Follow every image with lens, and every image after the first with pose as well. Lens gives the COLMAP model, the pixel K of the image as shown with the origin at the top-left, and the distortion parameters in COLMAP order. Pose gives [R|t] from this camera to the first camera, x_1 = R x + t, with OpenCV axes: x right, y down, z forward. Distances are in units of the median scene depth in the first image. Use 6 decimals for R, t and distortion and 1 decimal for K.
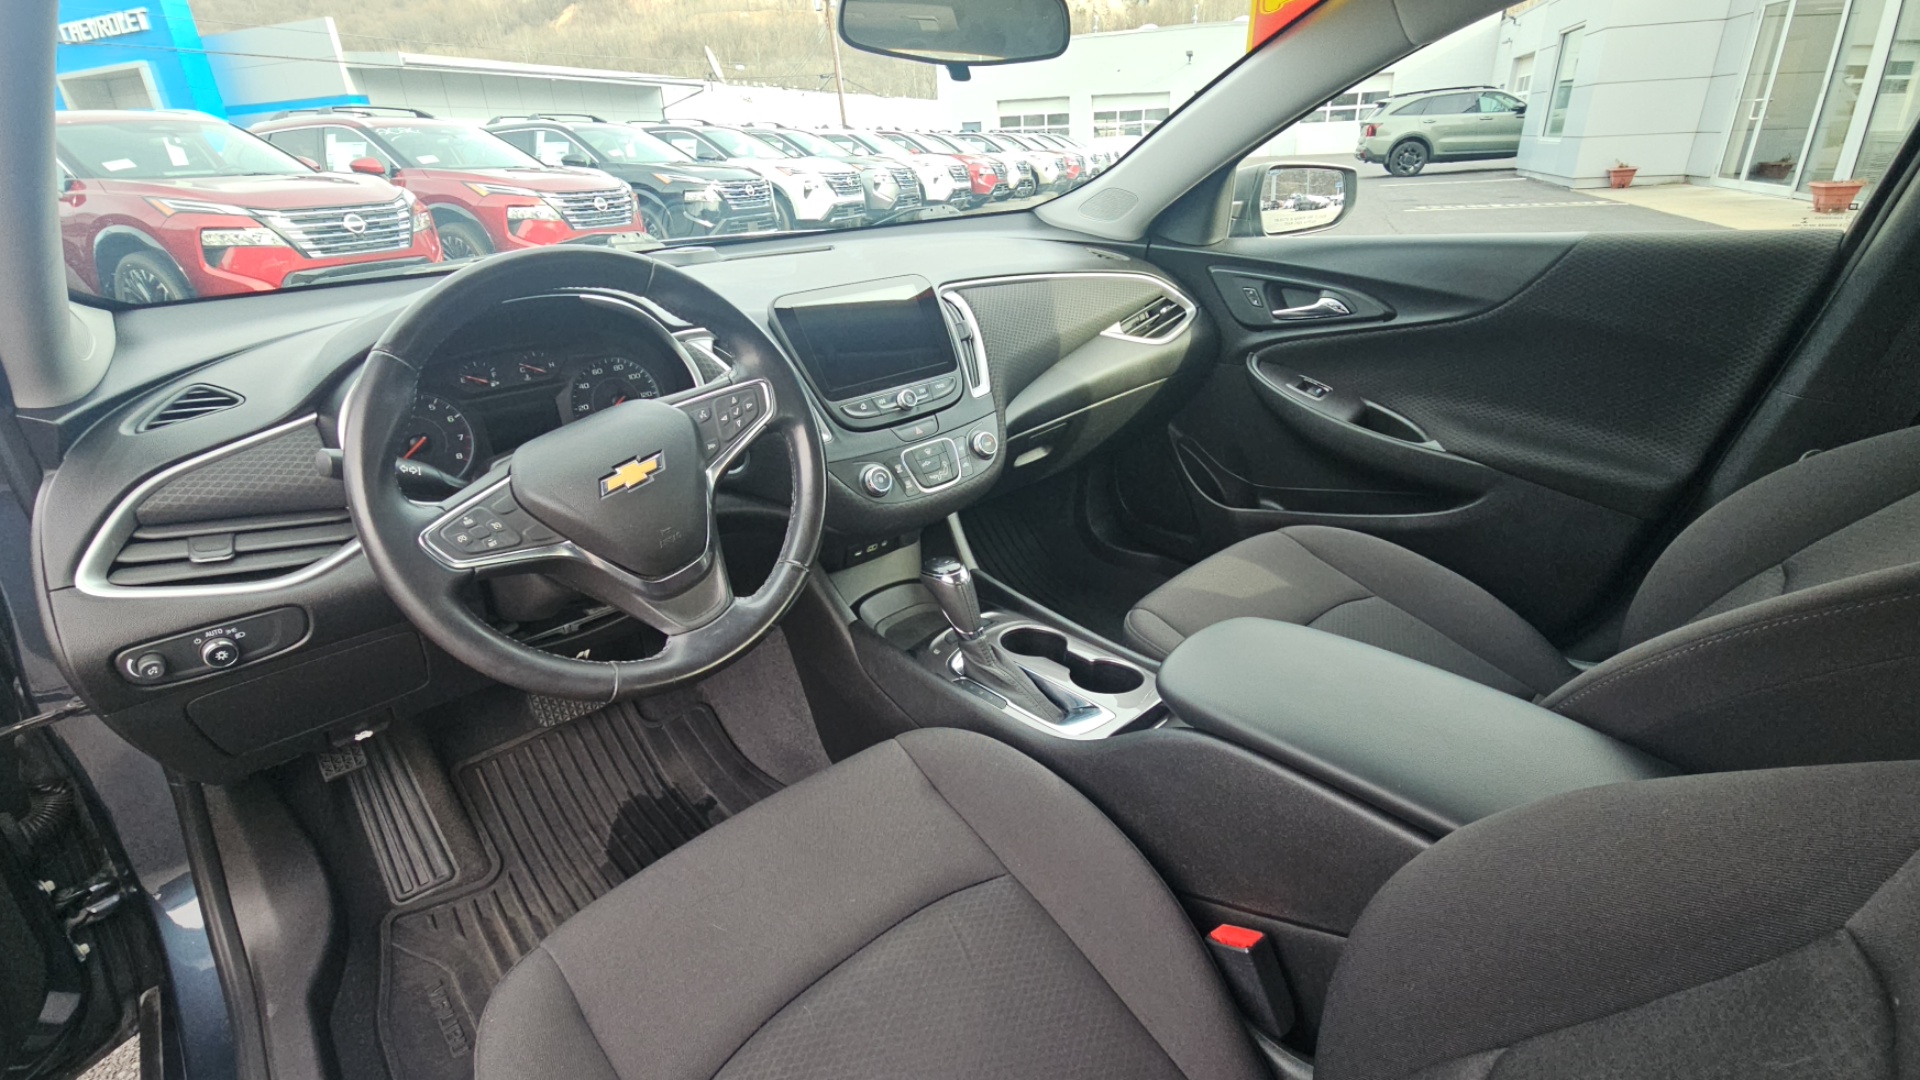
lens RADIAL K [[856.2, 0, 954.6], [0, 856.2, 536.2], [0, 0, 1]] dist [0.010797, -0.007314]
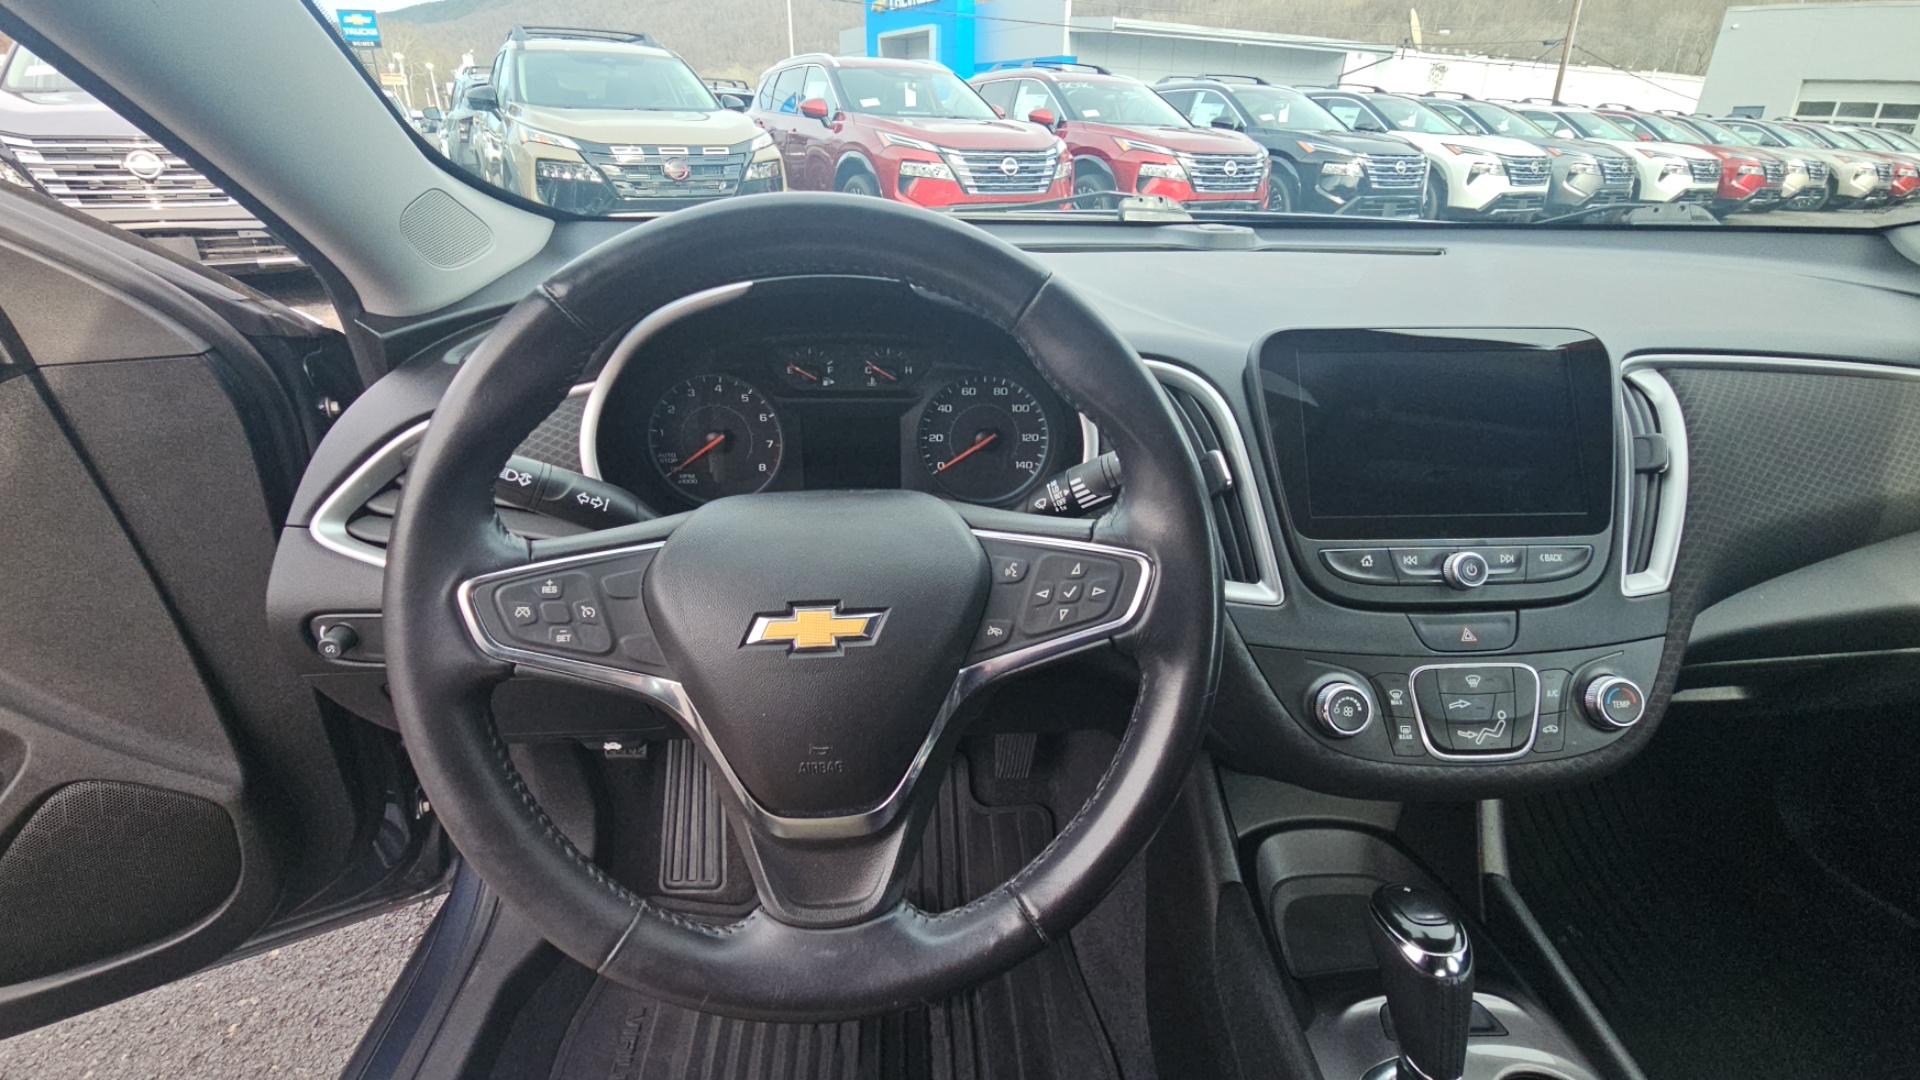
lens RADIAL K [[856.2, 0, 960.1], [0, 856.2, 533.0], [0, 0, 1]] dist [0.010797, -0.007314]
pose [[0.783362, 0.315304, -0.535656, -0.003905], [-0.300701, 0.946469, 0.117366, -0.023784], [0.543988, 0.069133, 0.836240, 0.064158]]
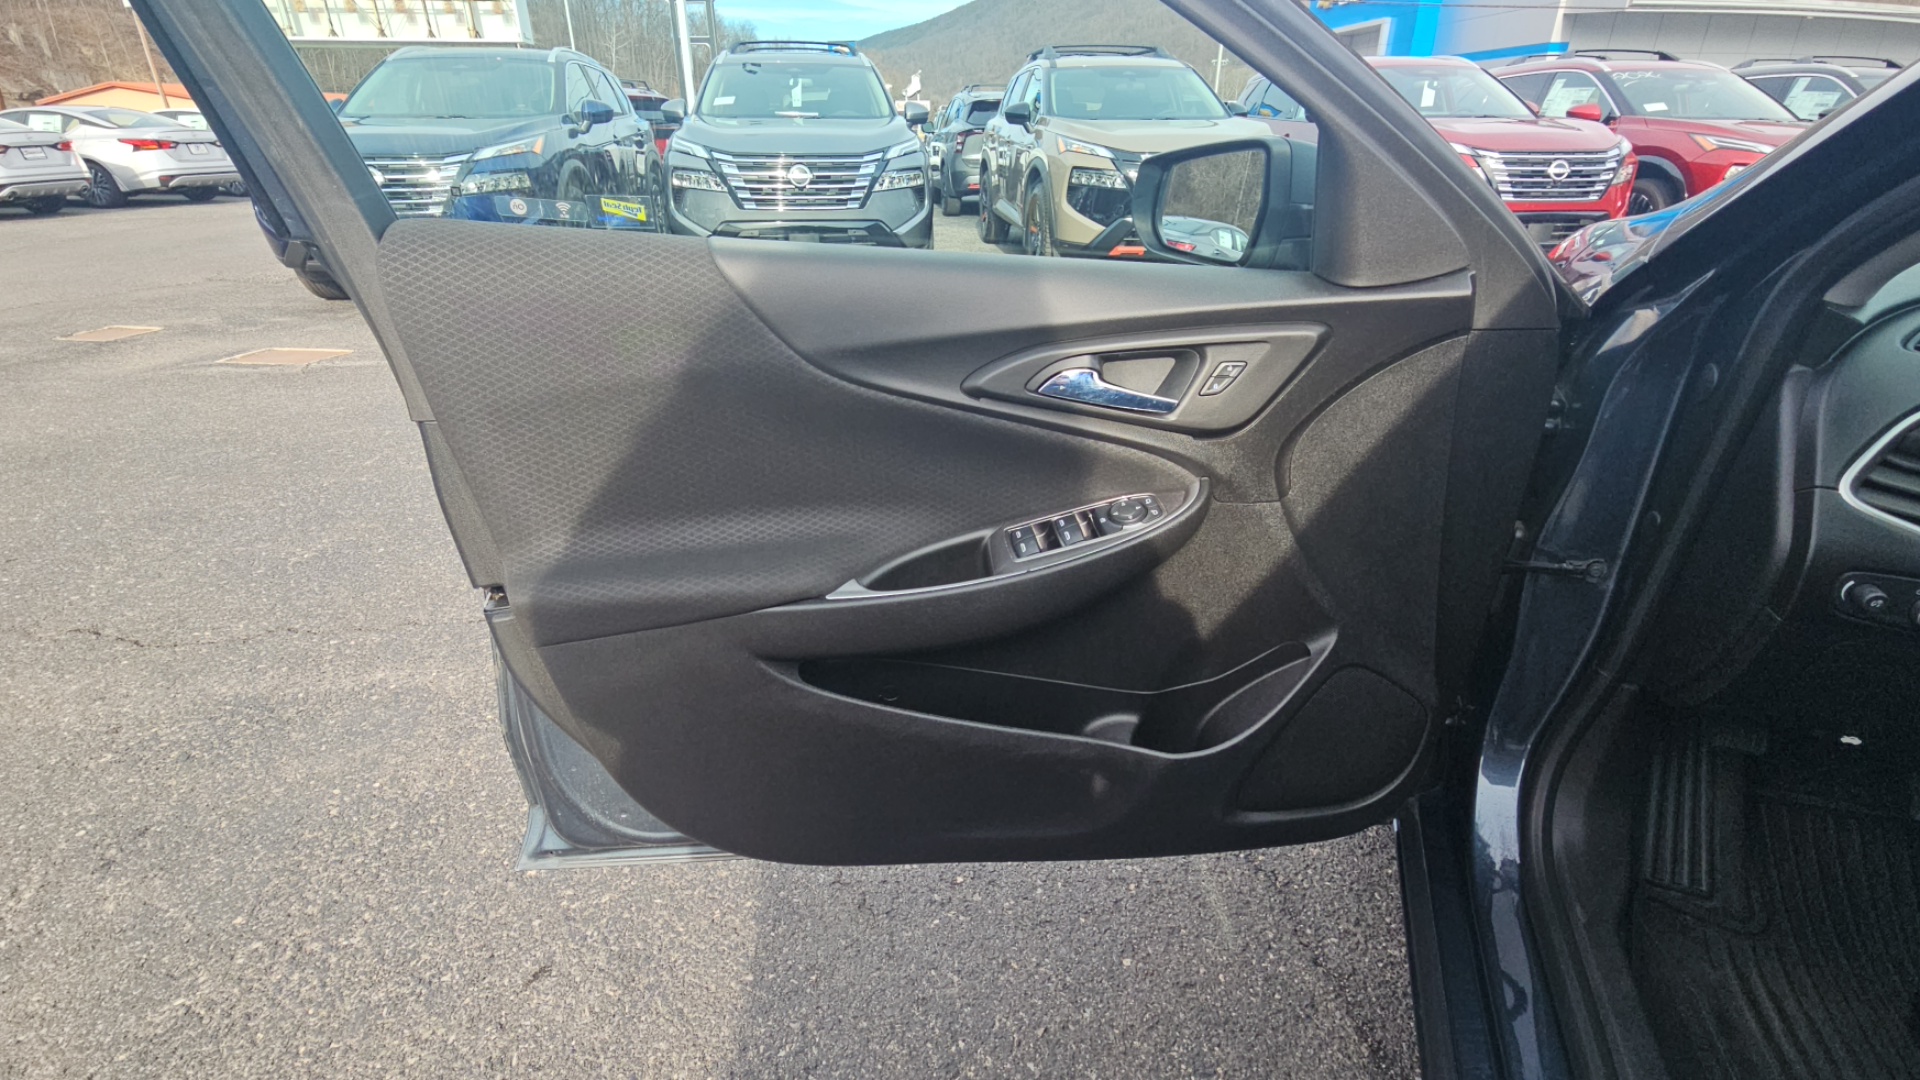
lens RADIAL K [[856.2, 0, 962.9], [0, 856.2, 540.0], [0, 0, 1]] dist [0.010797, -0.007314]
pose [[0.468866, 0.415456, -0.779462, -0.069327], [-0.376188, 0.892362, 0.249346, 0.023197], [0.799154, 0.176315, 0.574687, -0.033136]]
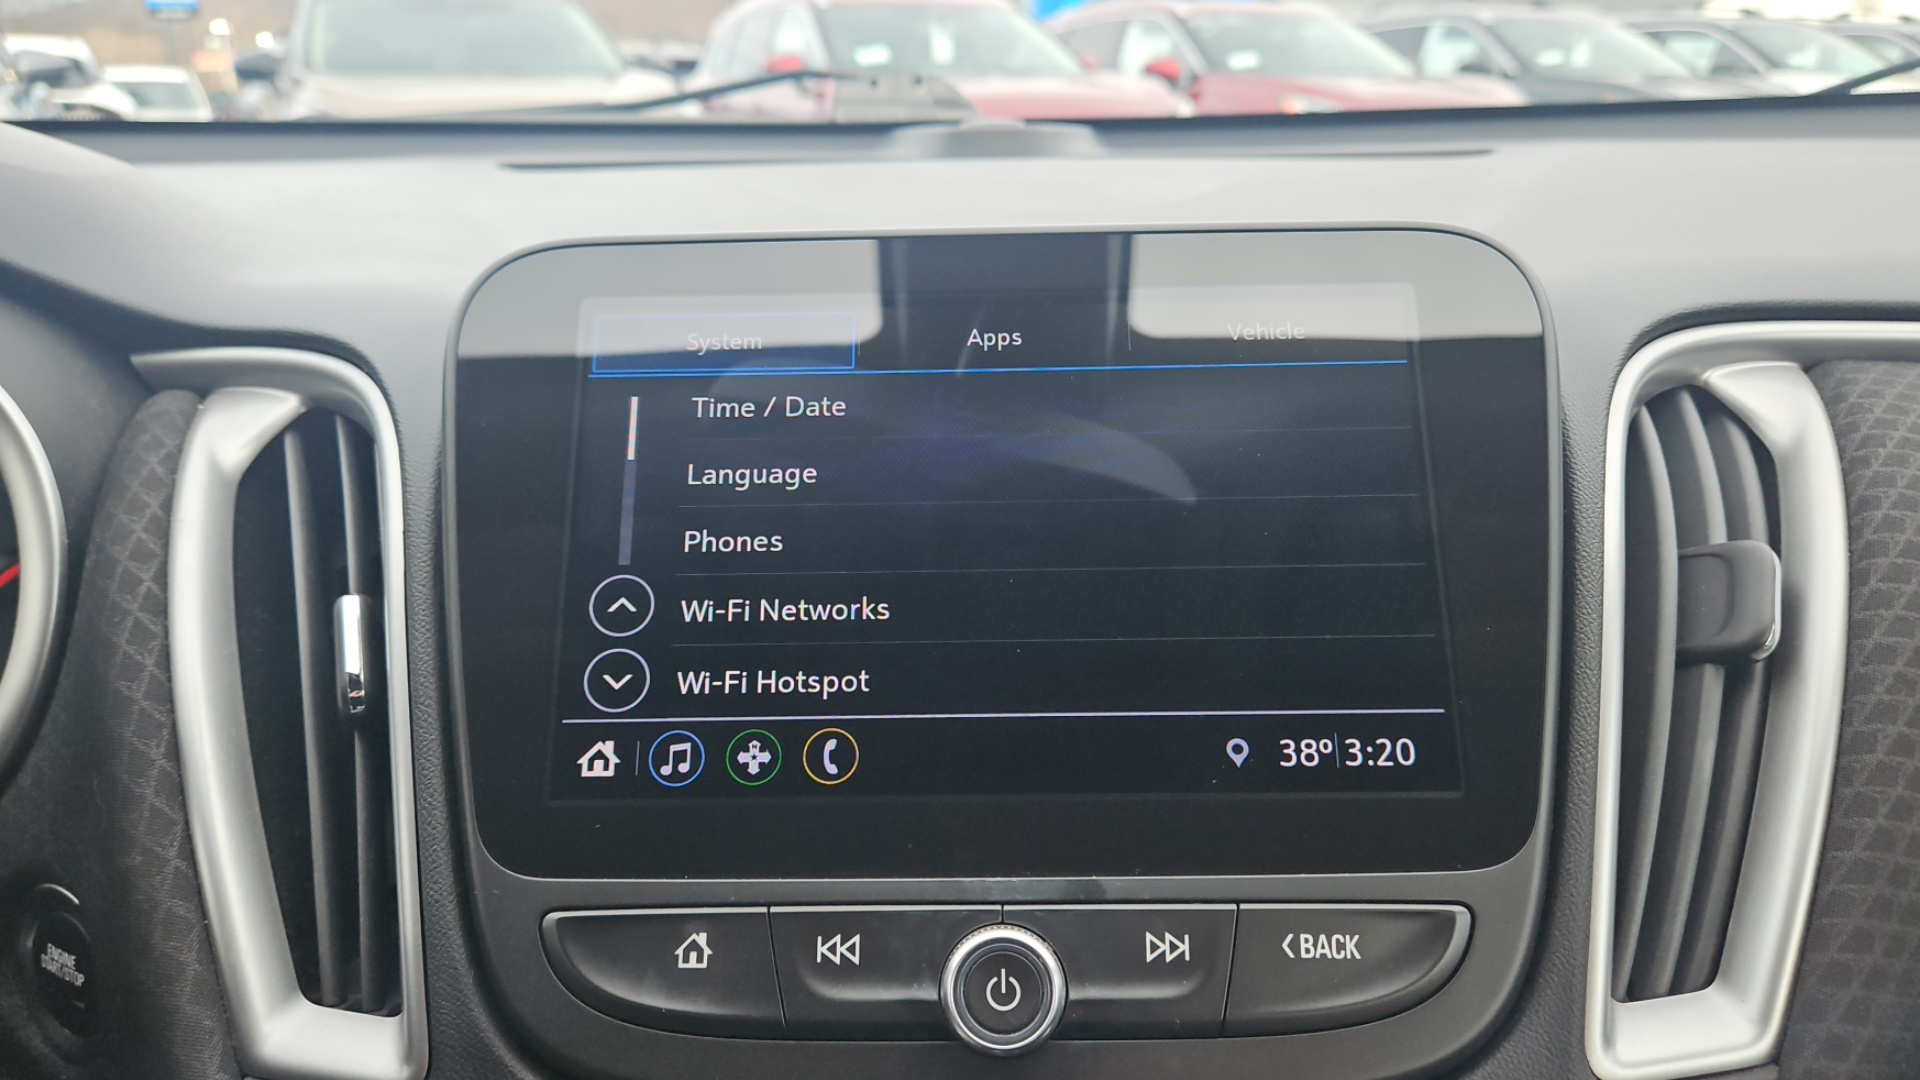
lens RADIAL K [[1452.0, 0, 962.5], [0, 1452.0, 531.0], [0, 0, 1]] dist [0.007729, -0.013578]
pose [[0.733220, 0.220773, -0.643154, 0.013745], [-0.293580, 0.955912, -0.006560, -0.037000], [0.613351, 0.193627, 0.765709, 0.123203]]
